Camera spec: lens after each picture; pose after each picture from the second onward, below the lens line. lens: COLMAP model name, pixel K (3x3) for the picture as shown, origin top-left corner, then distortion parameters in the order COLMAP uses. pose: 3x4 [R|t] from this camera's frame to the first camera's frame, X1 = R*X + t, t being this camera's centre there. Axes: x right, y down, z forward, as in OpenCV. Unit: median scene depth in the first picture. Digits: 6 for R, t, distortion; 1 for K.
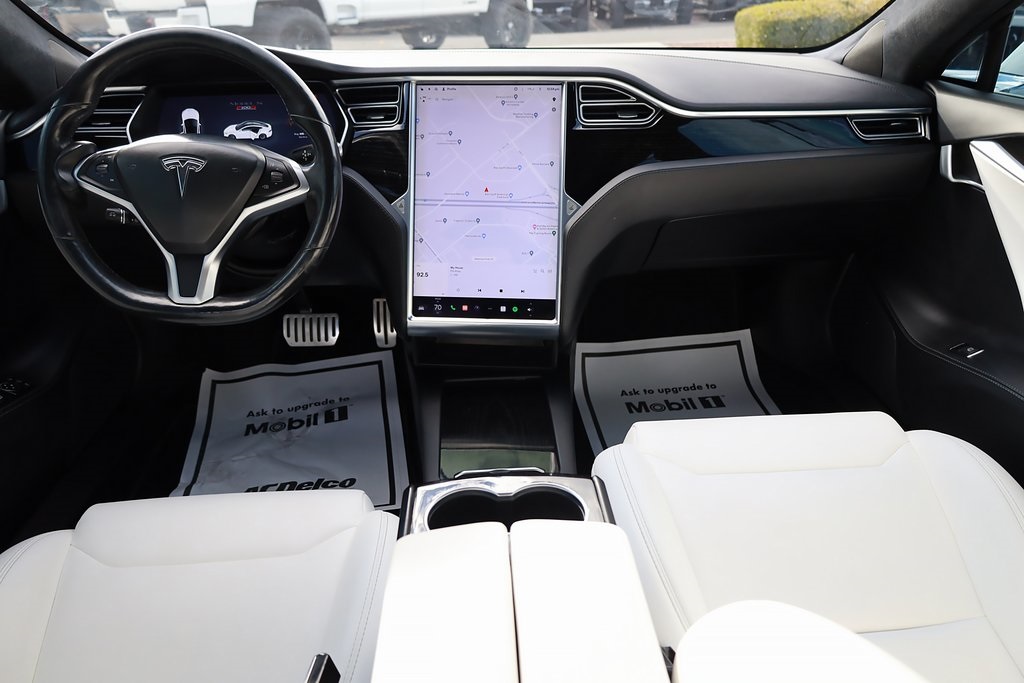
lens RADIAL K [[700.7, 0, 514.2], [0, 700.7, 345.0], [0, 0, 1]] dist [-0.013199, -0.000207]
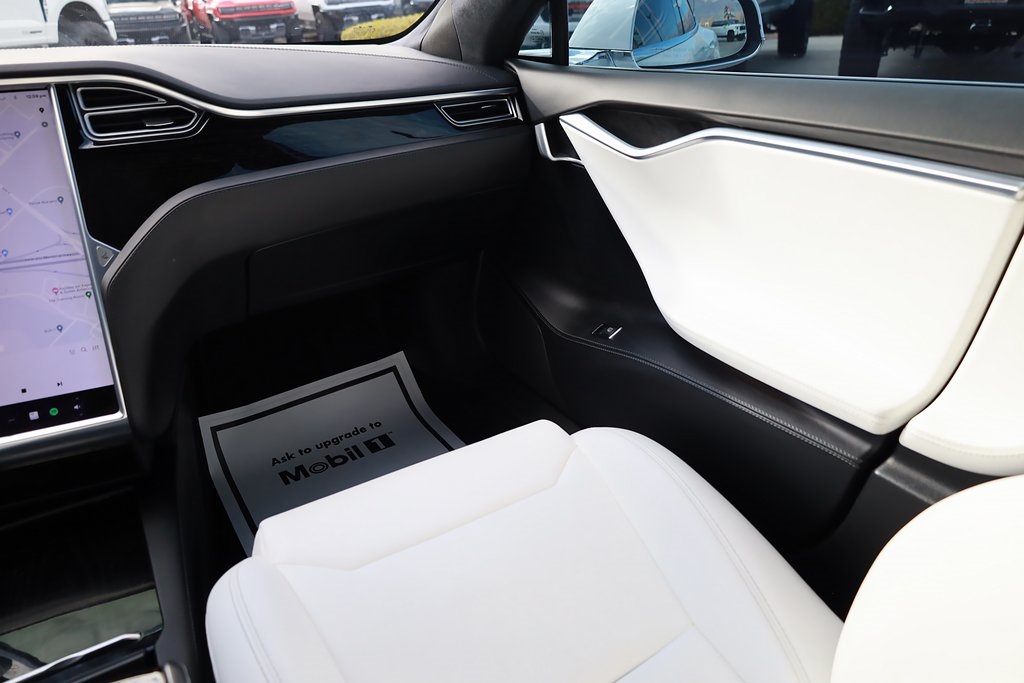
lens RADIAL K [[700.7, 0, 525.4], [0, 700.7, 341.0], [0, 0, 1]] dist [-0.013199, -0.000207]
pose [[0.873341, -0.219744, 0.434727, 0.125206], [0.234846, 0.971838, 0.019449, -0.023075], [-0.426758, 0.085108, 0.900352, 0.175228]]
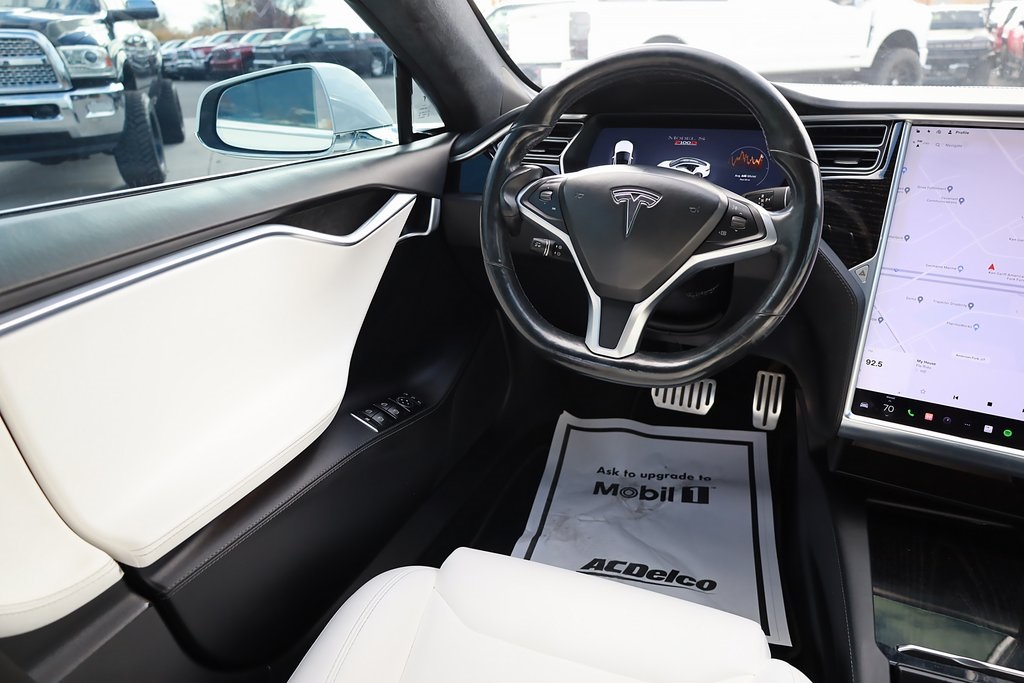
lens RADIAL K [[700.7, 0, 510.1], [0, 700.7, 345.2], [0, 0, 1]] dist [-0.013199, -0.000207]
pose [[0.893469, 0.166674, -0.417052, -0.173718], [-0.194990, 0.980463, -0.025895, -0.021380], [0.404588, 0.104457, 0.908514, 0.130920]]
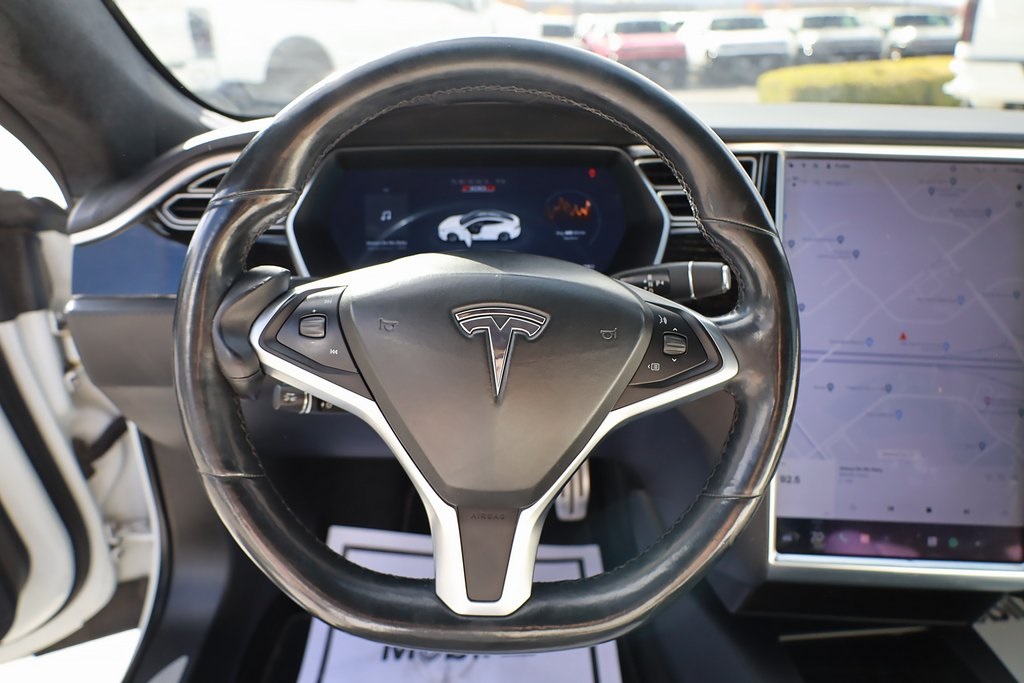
lens RADIAL K [[700.7, 0, 511.7], [0, 700.7, 338.0], [0, 0, 1]] dist [-0.013199, -0.000207]
pose [[0.999636, 0.011347, 0.024489, -0.378527], [-0.009221, 0.996317, -0.085243, -0.167033], [-0.025366, 0.084987, 0.996059, 0.427814]]
